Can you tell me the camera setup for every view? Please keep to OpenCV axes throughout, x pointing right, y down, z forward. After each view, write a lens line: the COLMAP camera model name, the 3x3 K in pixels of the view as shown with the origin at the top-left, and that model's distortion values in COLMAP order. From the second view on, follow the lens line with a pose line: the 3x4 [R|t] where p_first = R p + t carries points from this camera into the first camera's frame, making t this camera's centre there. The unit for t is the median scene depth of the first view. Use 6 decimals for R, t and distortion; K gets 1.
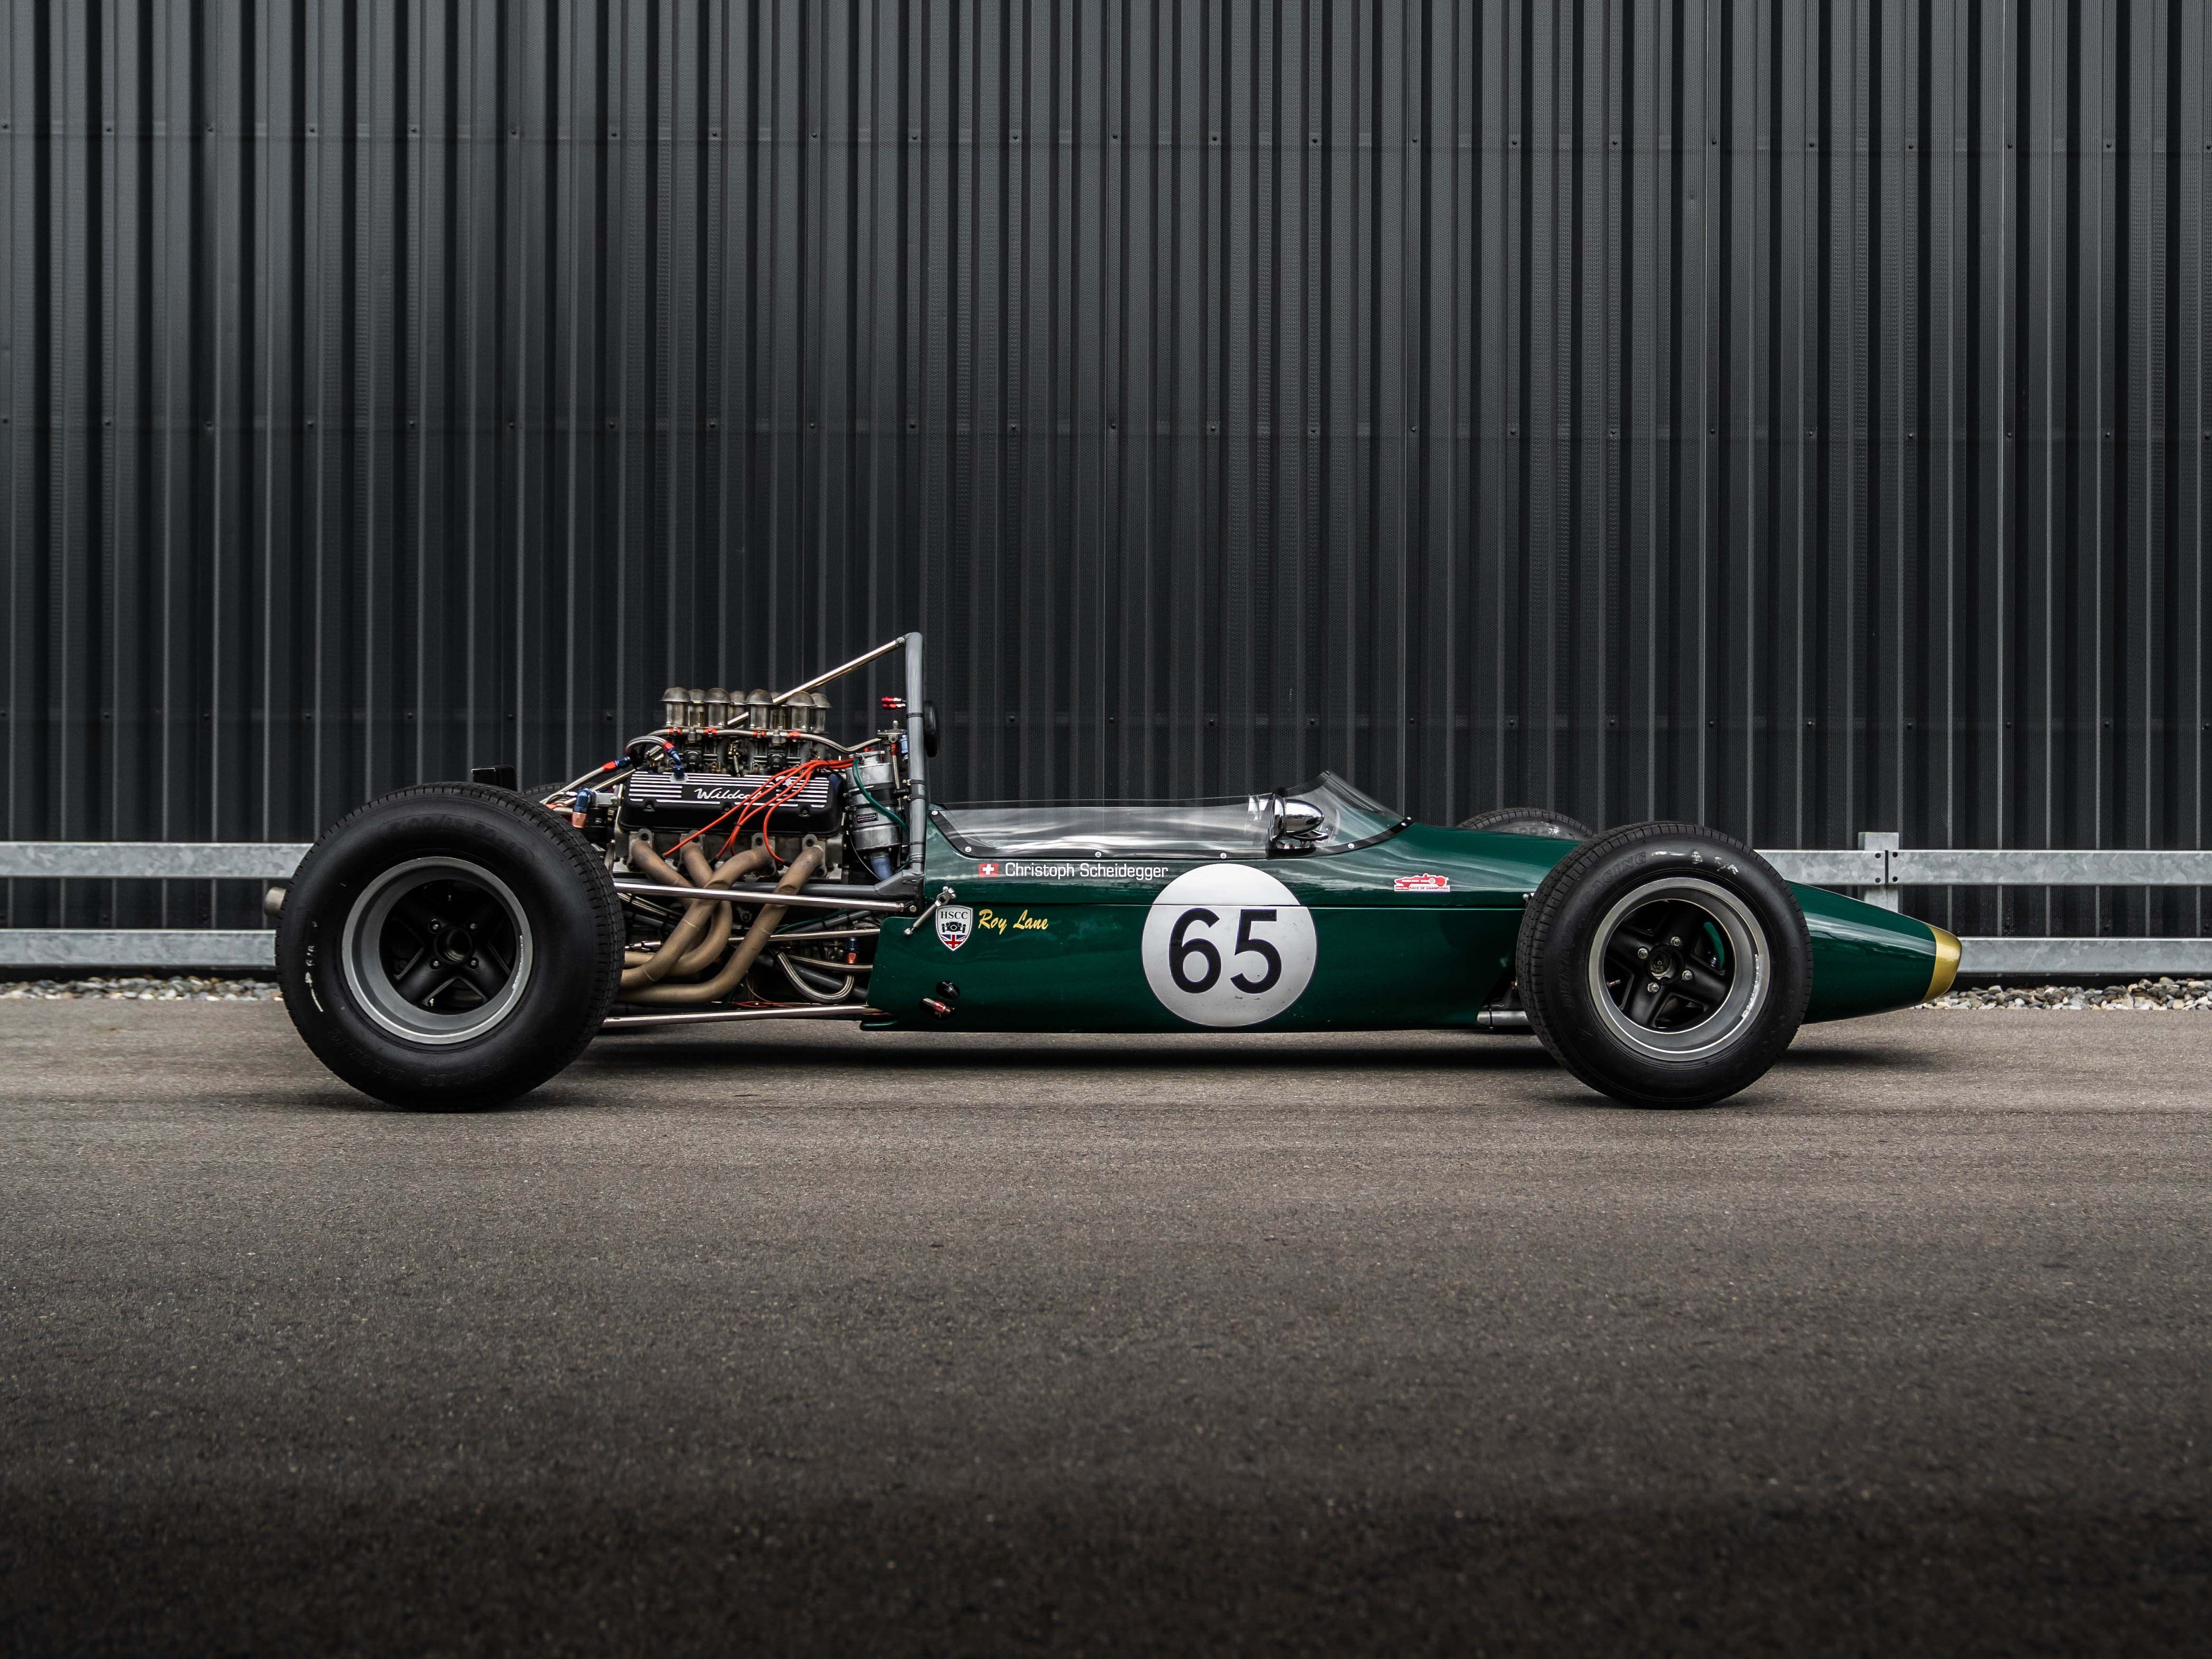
lens RADIAL K [[2612.7, 0, 1108.4], [0, 2612.7, 835.9], [0, 0, 1]] dist [0.054400, 0.000000]
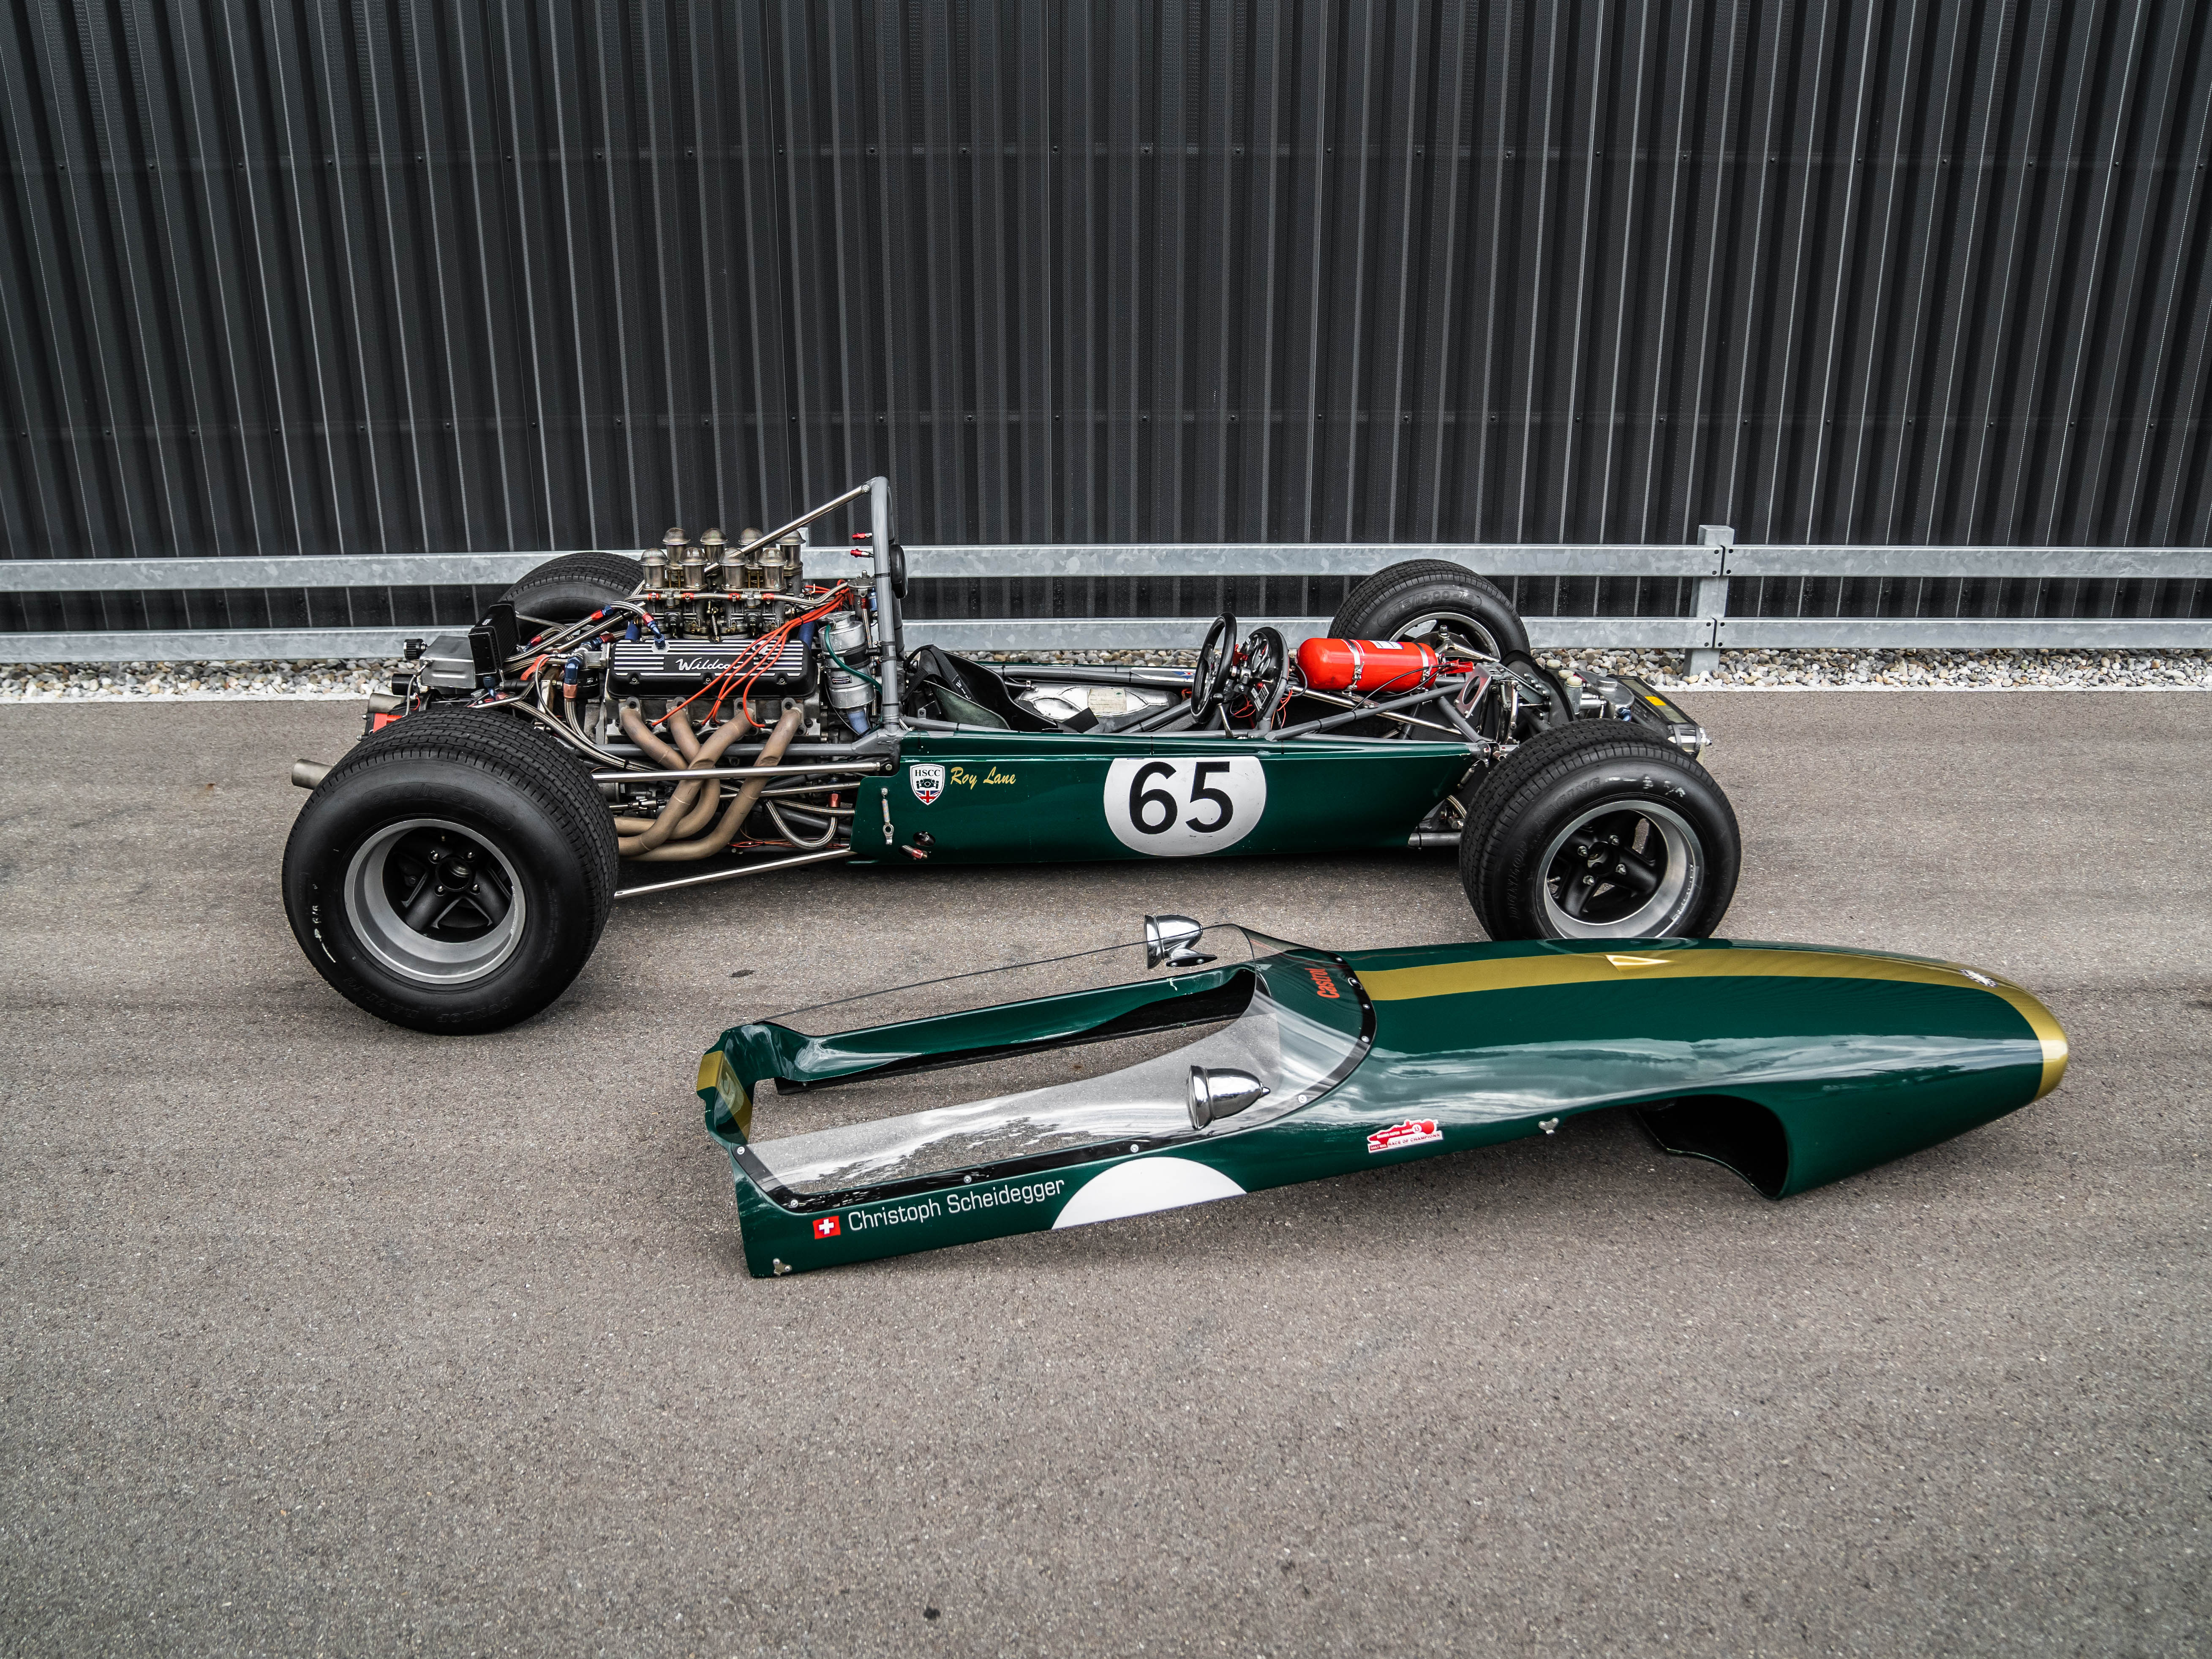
lens RADIAL K [[1723.1, 0, 1045.1], [0, 1723.1, 797.5], [0, 0, 1]] dist [-0.073246, 0.019419]
pose [[0.999858, -0.015983, 0.005375, -0.015097], [0.013234, 0.941321, 0.337253, -0.195464], [-0.010450, -0.337134, 0.941399, 0.332669]]
